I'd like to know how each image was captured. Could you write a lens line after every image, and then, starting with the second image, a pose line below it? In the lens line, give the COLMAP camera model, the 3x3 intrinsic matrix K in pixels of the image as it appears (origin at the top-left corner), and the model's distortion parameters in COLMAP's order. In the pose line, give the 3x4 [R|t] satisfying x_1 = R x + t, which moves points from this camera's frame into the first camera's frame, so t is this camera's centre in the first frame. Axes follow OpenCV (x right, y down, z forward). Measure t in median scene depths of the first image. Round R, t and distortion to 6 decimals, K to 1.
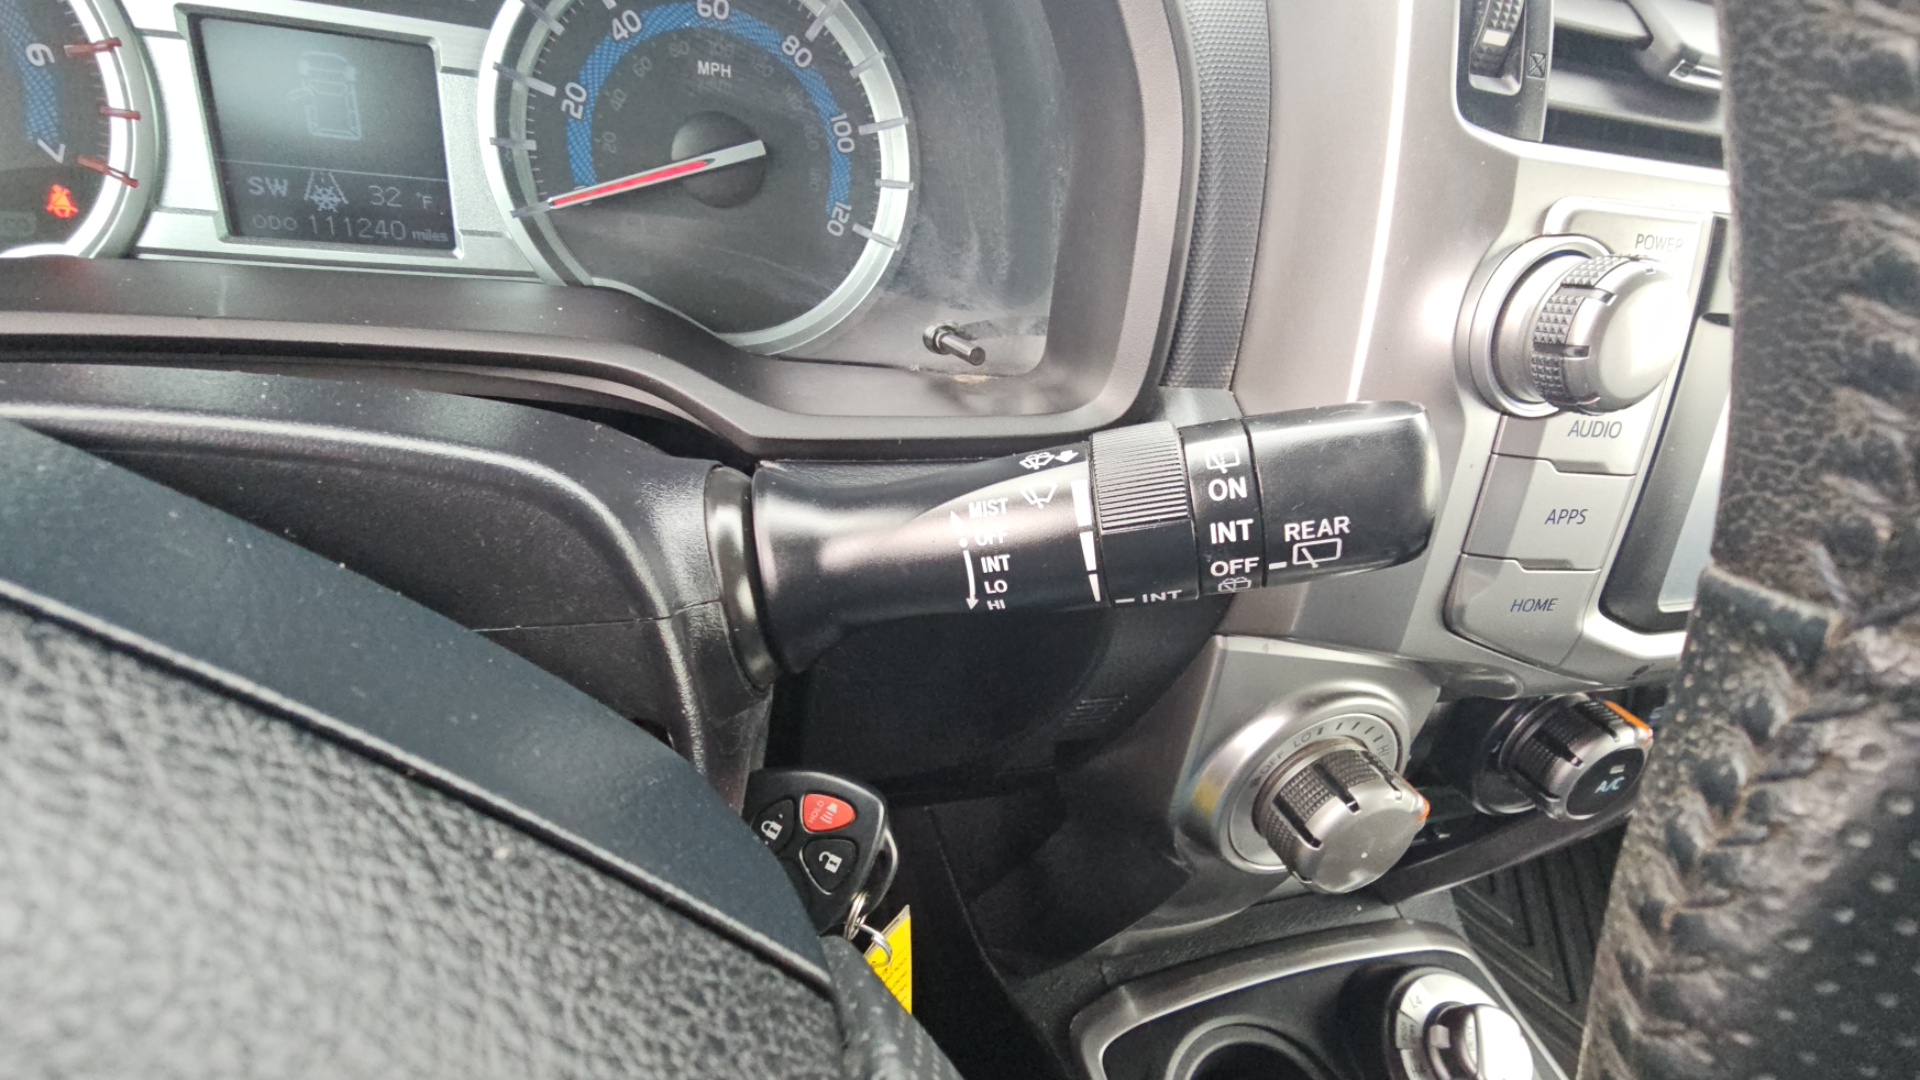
lens RADIAL K [[847.9, 0, 968.0], [0, 847.9, 533.1], [0, 0, 1]] dist [0.007806, -0.005419]
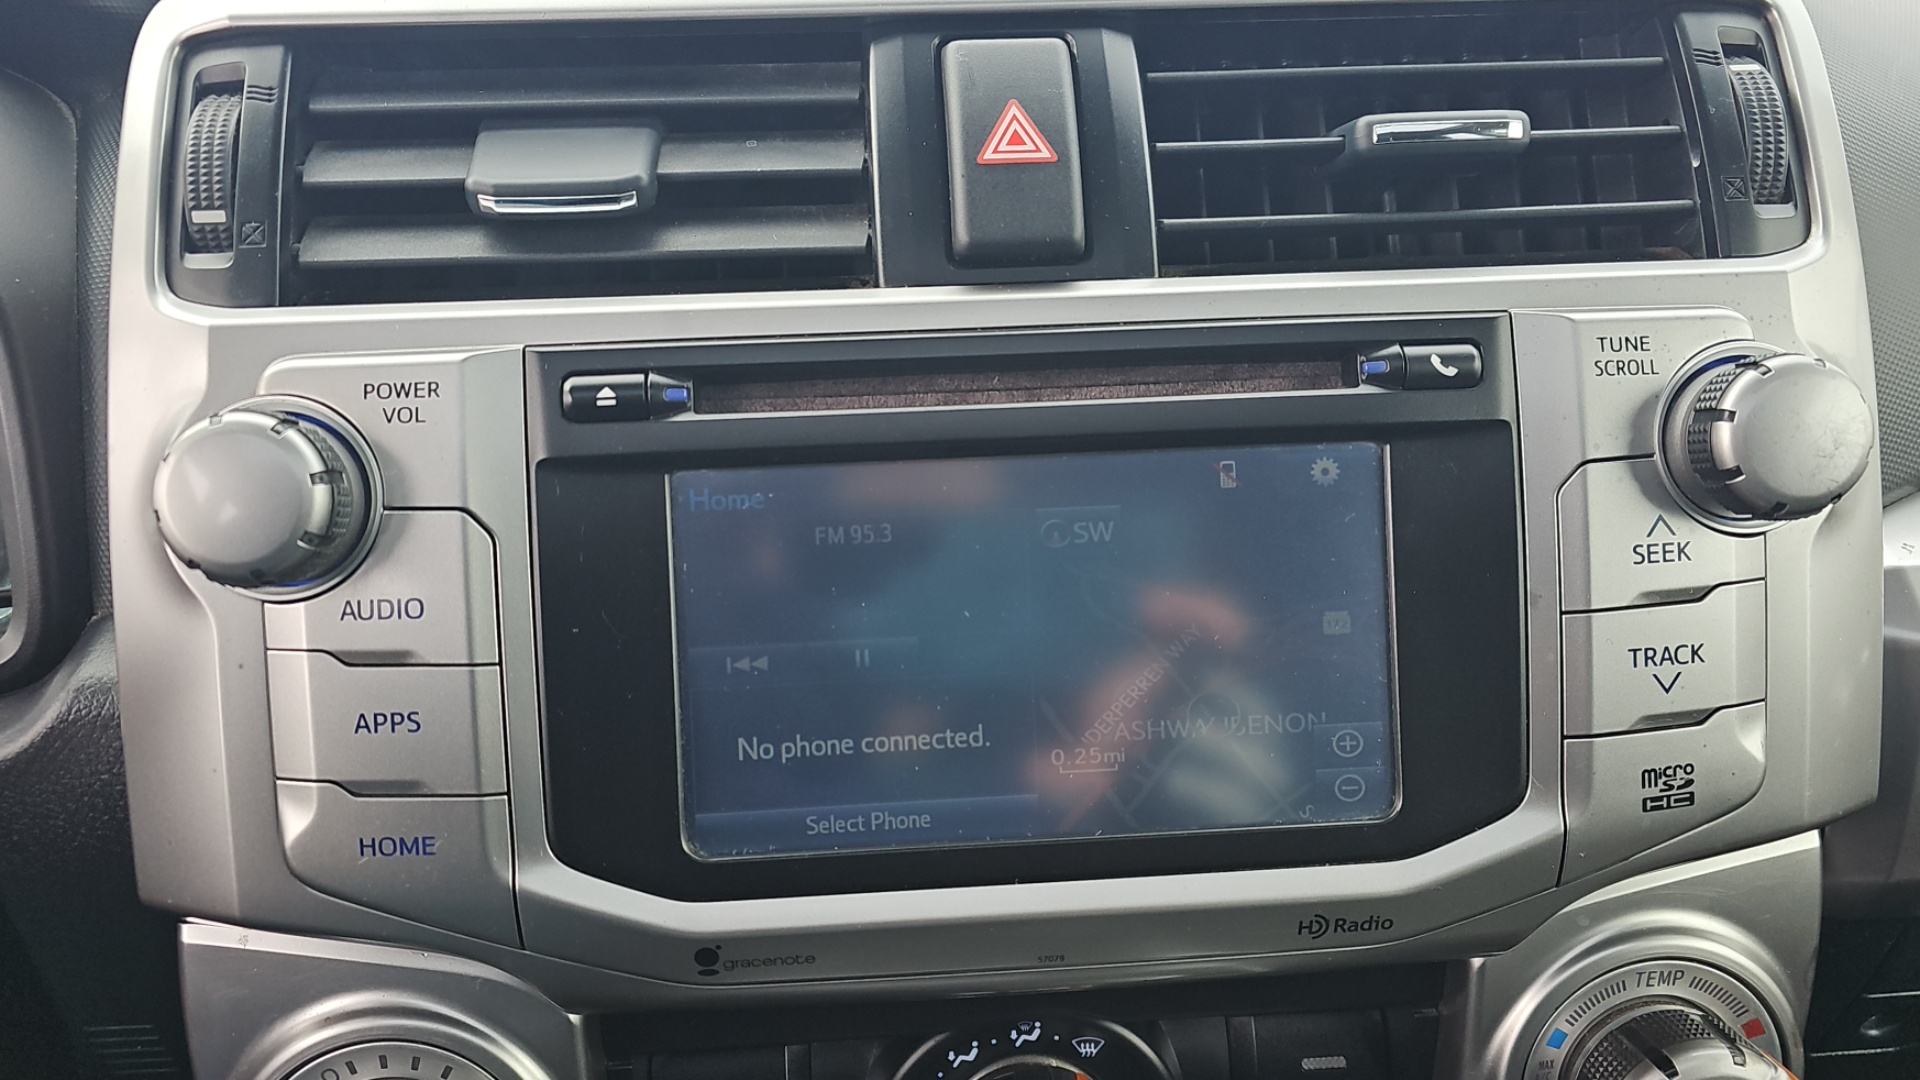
lens RADIAL K [[1380.0, 0, 955.3], [0, 1380.0, 546.7], [0, 0, 1]] dist [0.051918, -0.026511]
pose [[0.958856, -0.105005, -0.263761, 1.337695], [0.020691, 0.952460, -0.303961, 0.194839], [0.283139, 0.285997, 0.915444, -0.066336]]
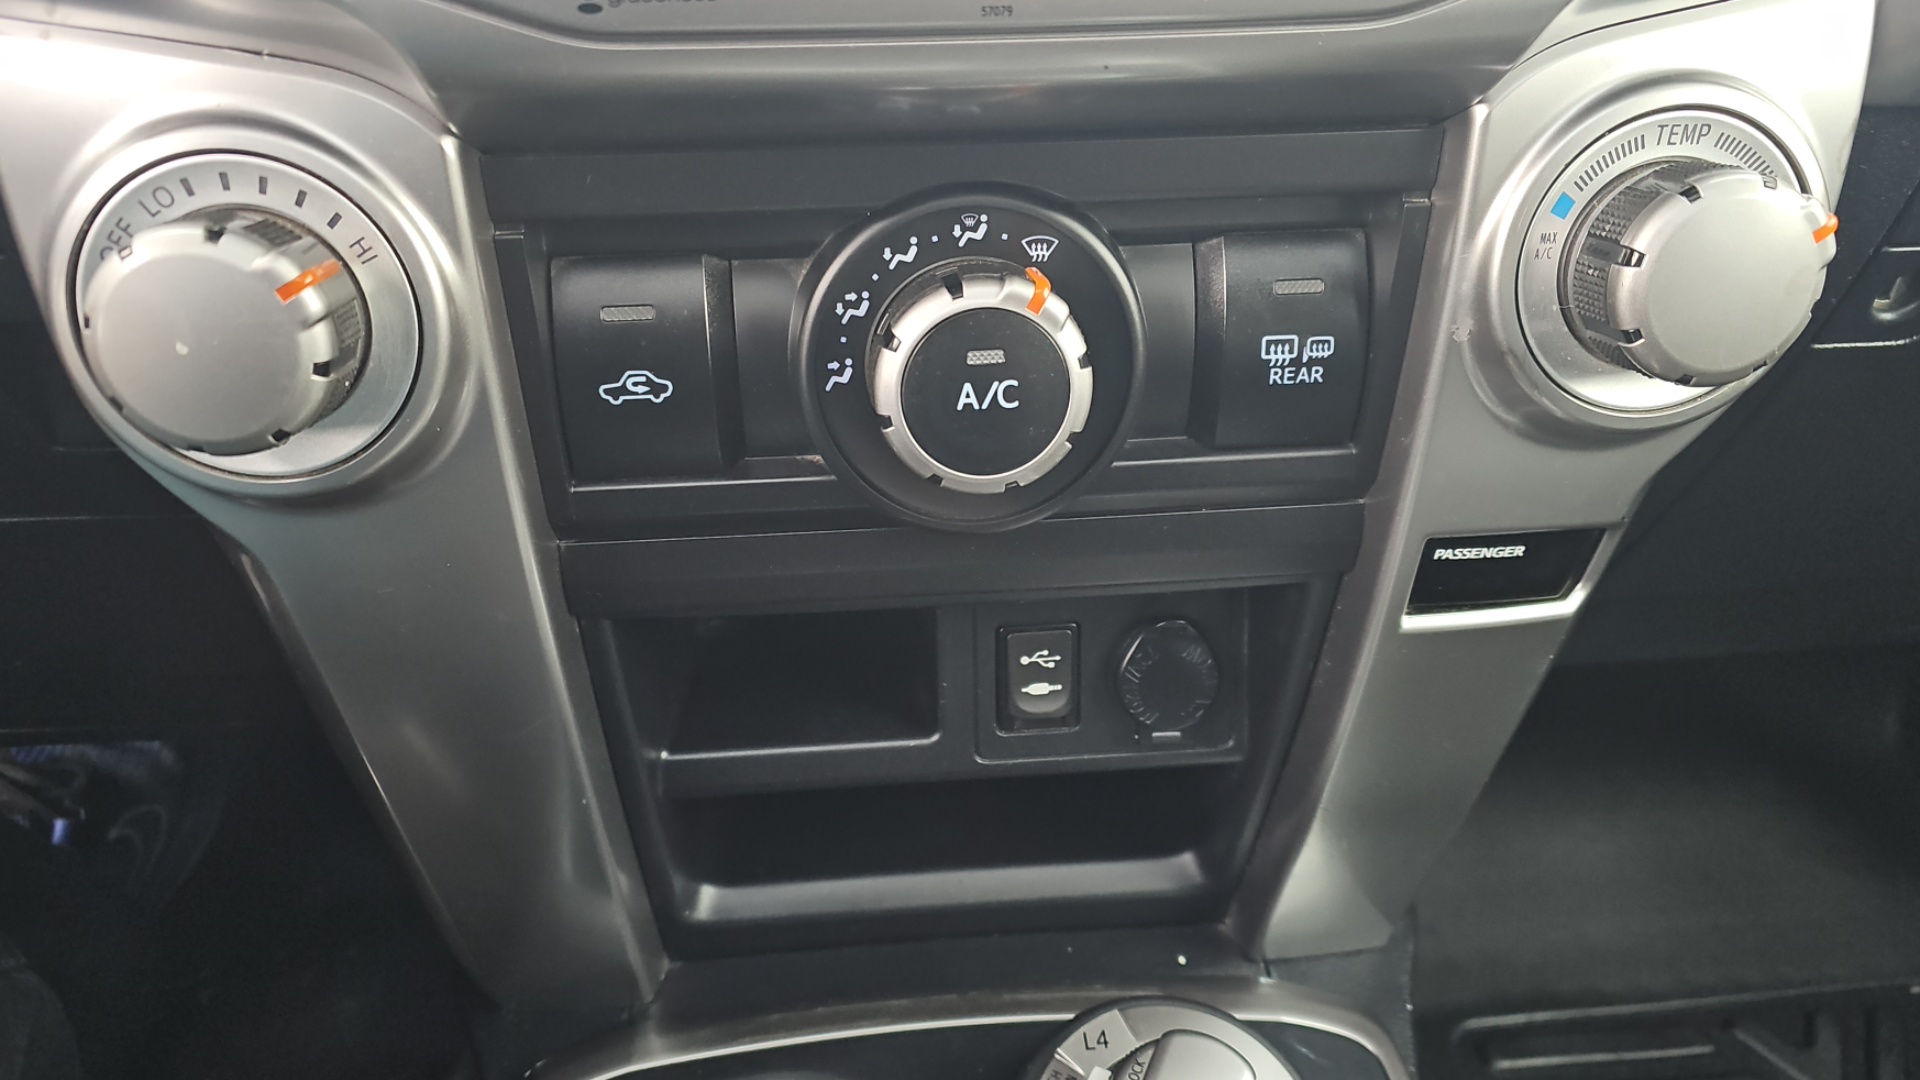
lens RADIAL K [[1380.0, 0, 959.4], [0, 1380.0, 526.6], [0, 0, 1]] dist [0.051918, -0.026511]
pose [[0.965402, -0.059644, -0.253854, 1.276343], [0.021933, 0.988614, -0.148870, 0.682802], [0.259843, 0.138152, 0.955717, 0.216547]]
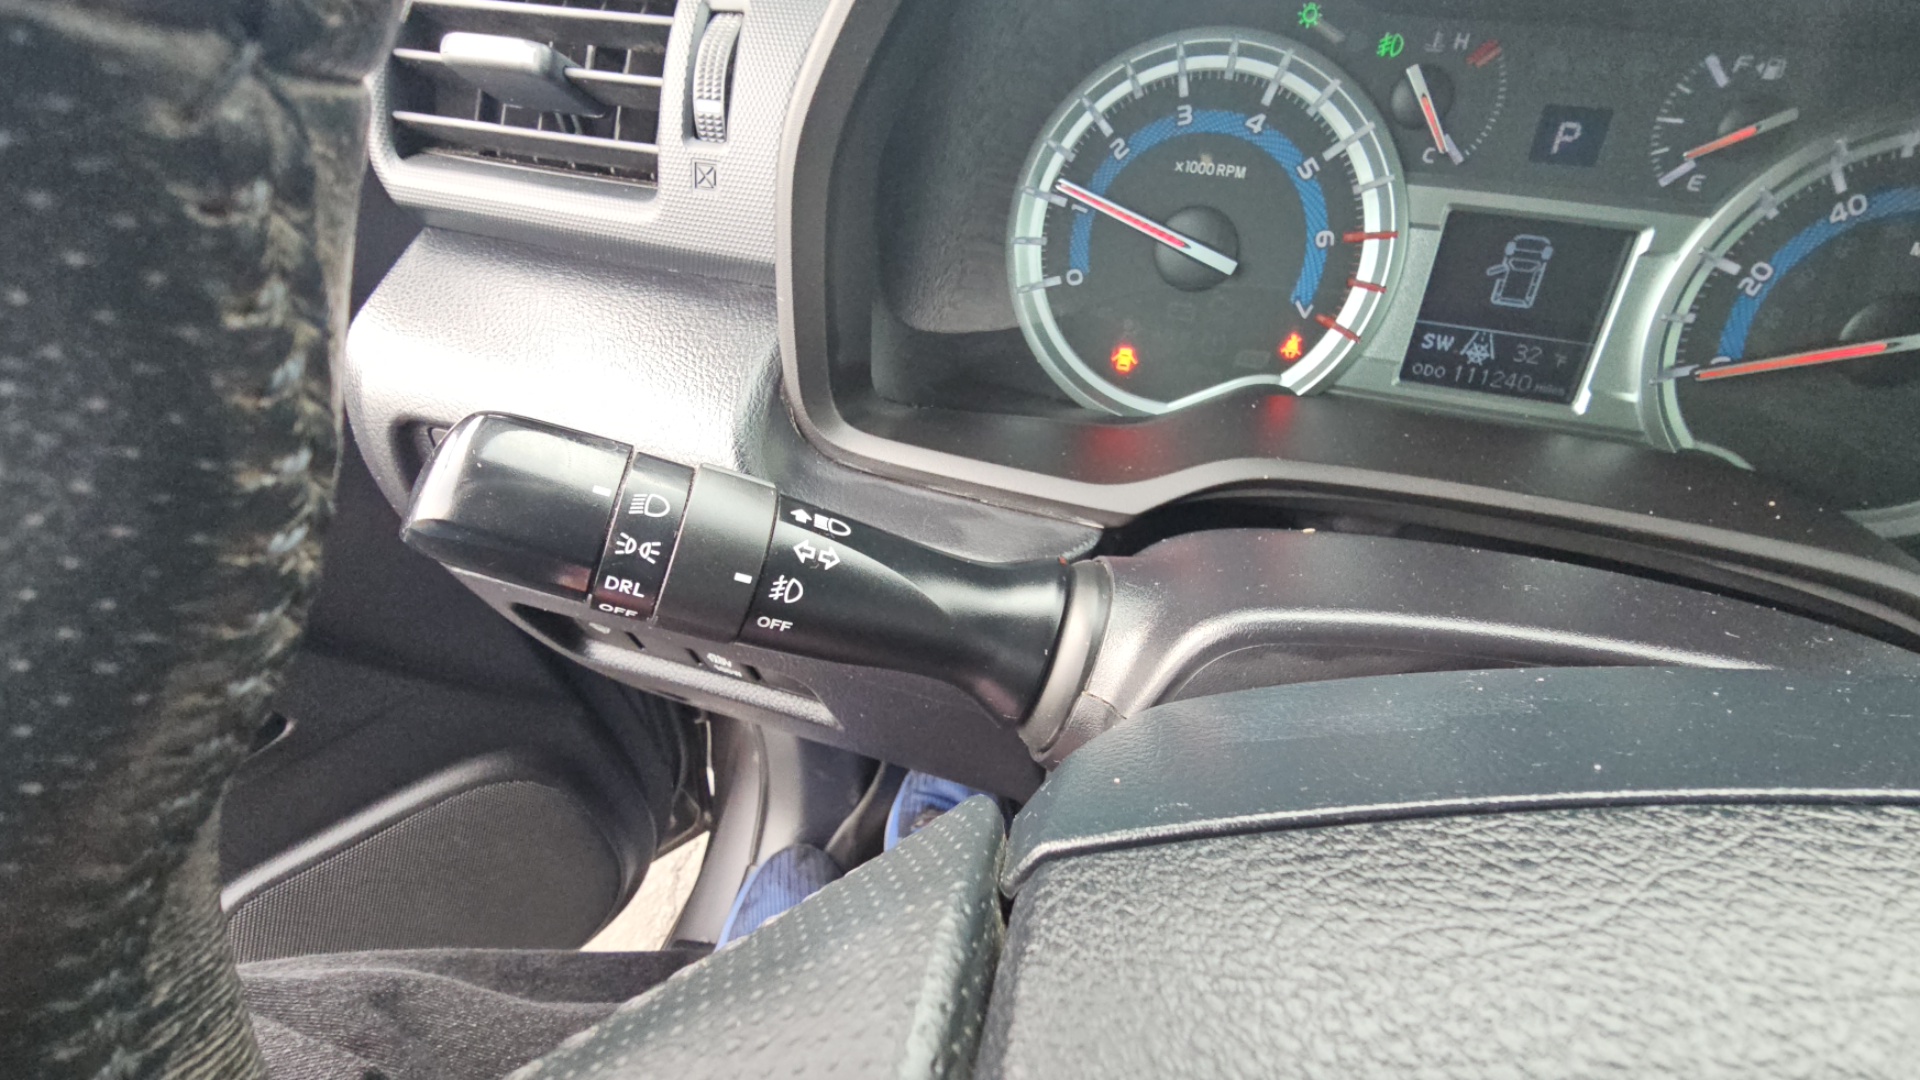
lens RADIAL K [[847.9, 0, 987.3], [0, 847.9, 539.0], [0, 0, 1]] dist [0.007806, -0.005419]
pose [[0.840989, 0.219237, -0.494643, -0.677288], [-0.218888, 0.973933, 0.059519, -0.066743], [0.494798, 0.058217, 0.867056, -0.323816]]
